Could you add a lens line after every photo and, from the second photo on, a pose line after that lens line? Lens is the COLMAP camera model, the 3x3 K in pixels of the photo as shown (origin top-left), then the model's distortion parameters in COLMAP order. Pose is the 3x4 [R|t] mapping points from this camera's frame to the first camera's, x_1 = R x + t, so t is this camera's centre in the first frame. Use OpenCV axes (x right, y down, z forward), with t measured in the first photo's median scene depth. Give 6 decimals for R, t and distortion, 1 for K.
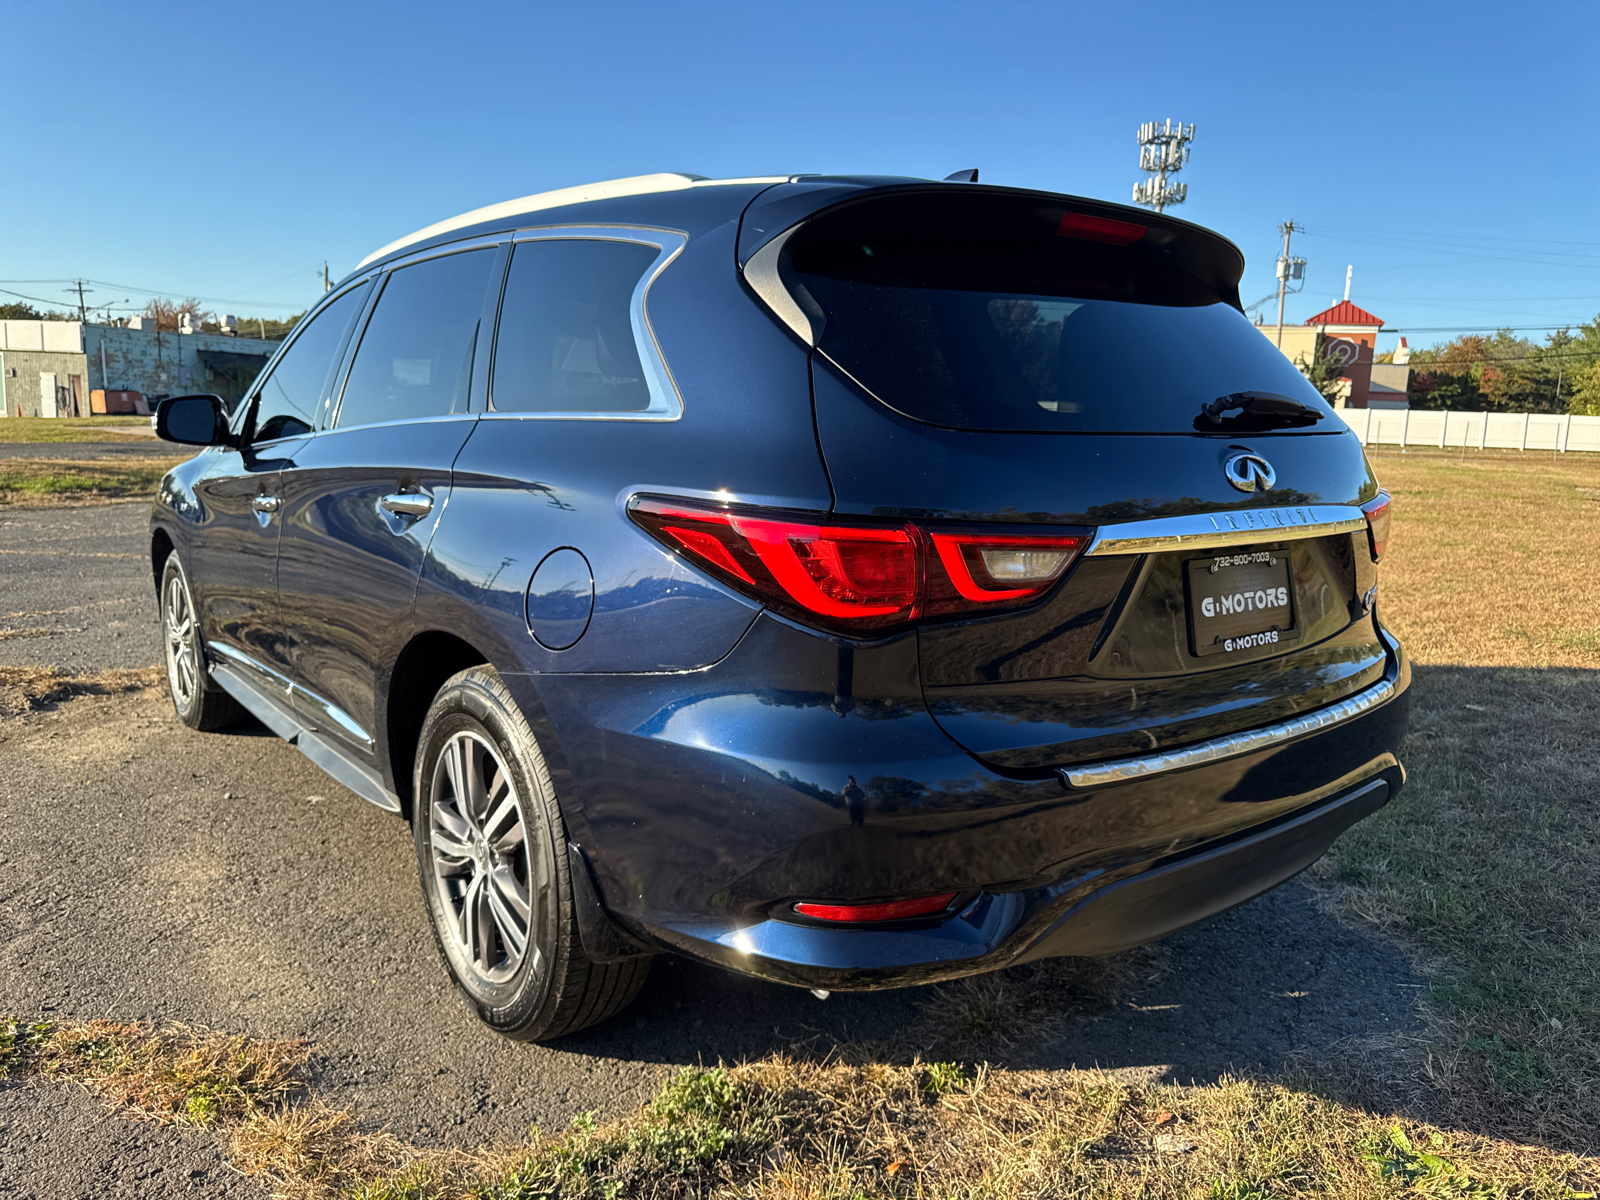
lens RADIAL K [[1134.7, 0, 804.5], [0, 1134.7, 600.6], [0, 0, 1]] dist [0.018727, -0.026208]
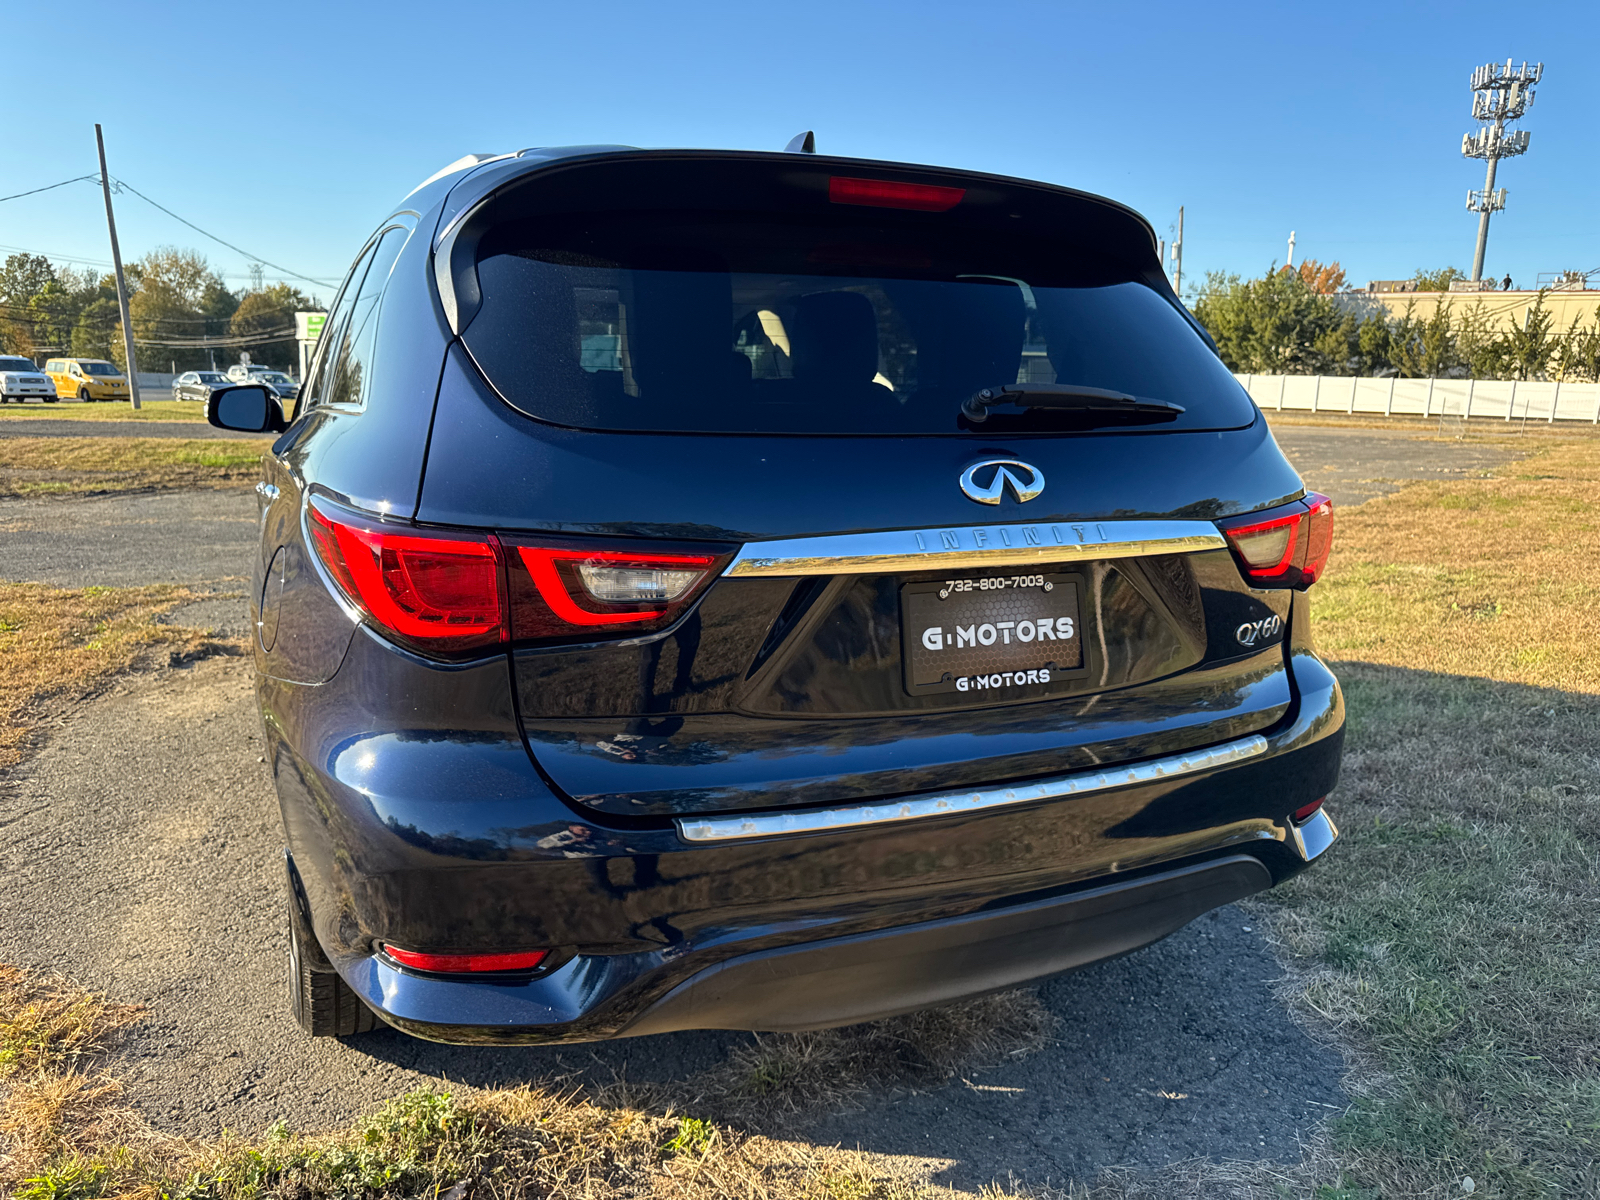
lens RADIAL K [[1134.7, 0, 797.6], [0, 1134.7, 595.7], [0, 0, 1]] dist [0.018727, -0.026208]
pose [[0.970184, 0.038606, -0.239275, 0.355925], [-0.035482, 0.999220, 0.017353, -0.029032], [0.239758, -0.008346, 0.970797, 0.119917]]
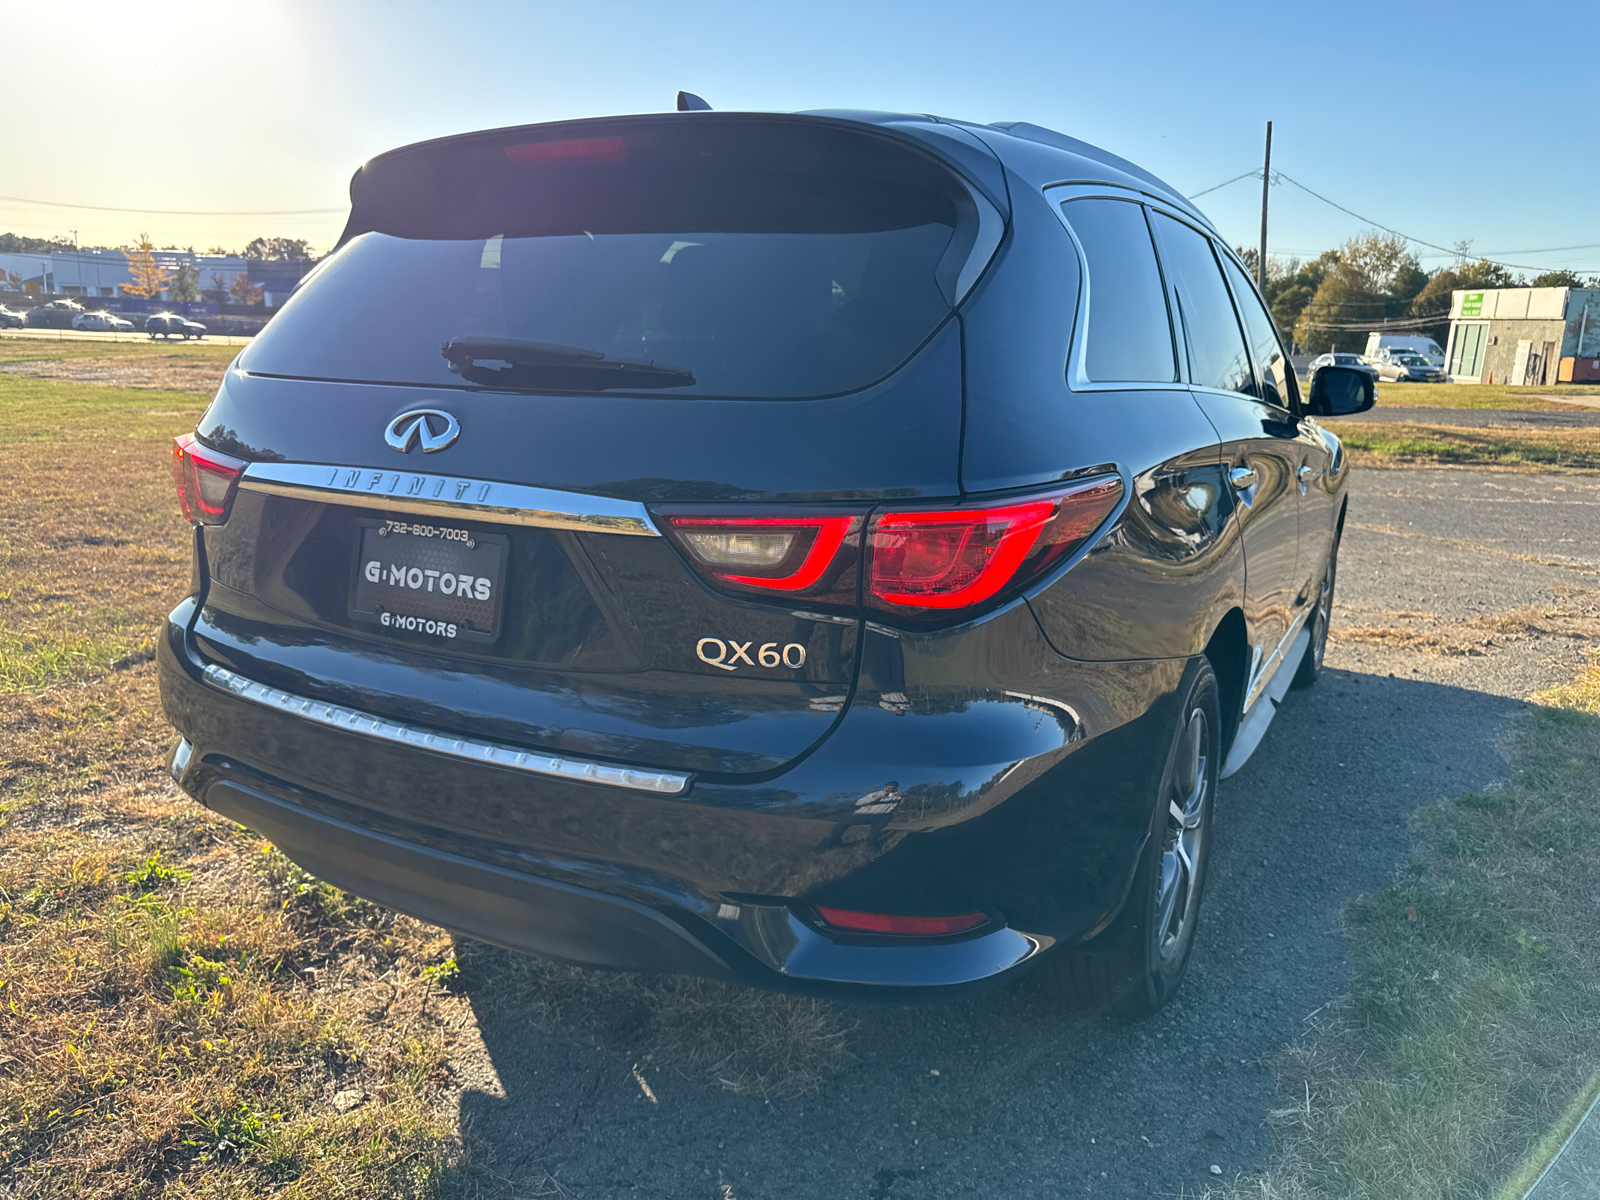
lens RADIAL K [[1134.7, 0, 798.3], [0, 1134.7, 609.3], [0, 0, 1]] dist [0.018727, -0.026208]
pose [[0.385975, 0.193616, -0.901962, 1.031352], [-0.162481, 0.976710, 0.140132, -0.116183], [0.908088, 0.092465, 0.408444, 0.728335]]
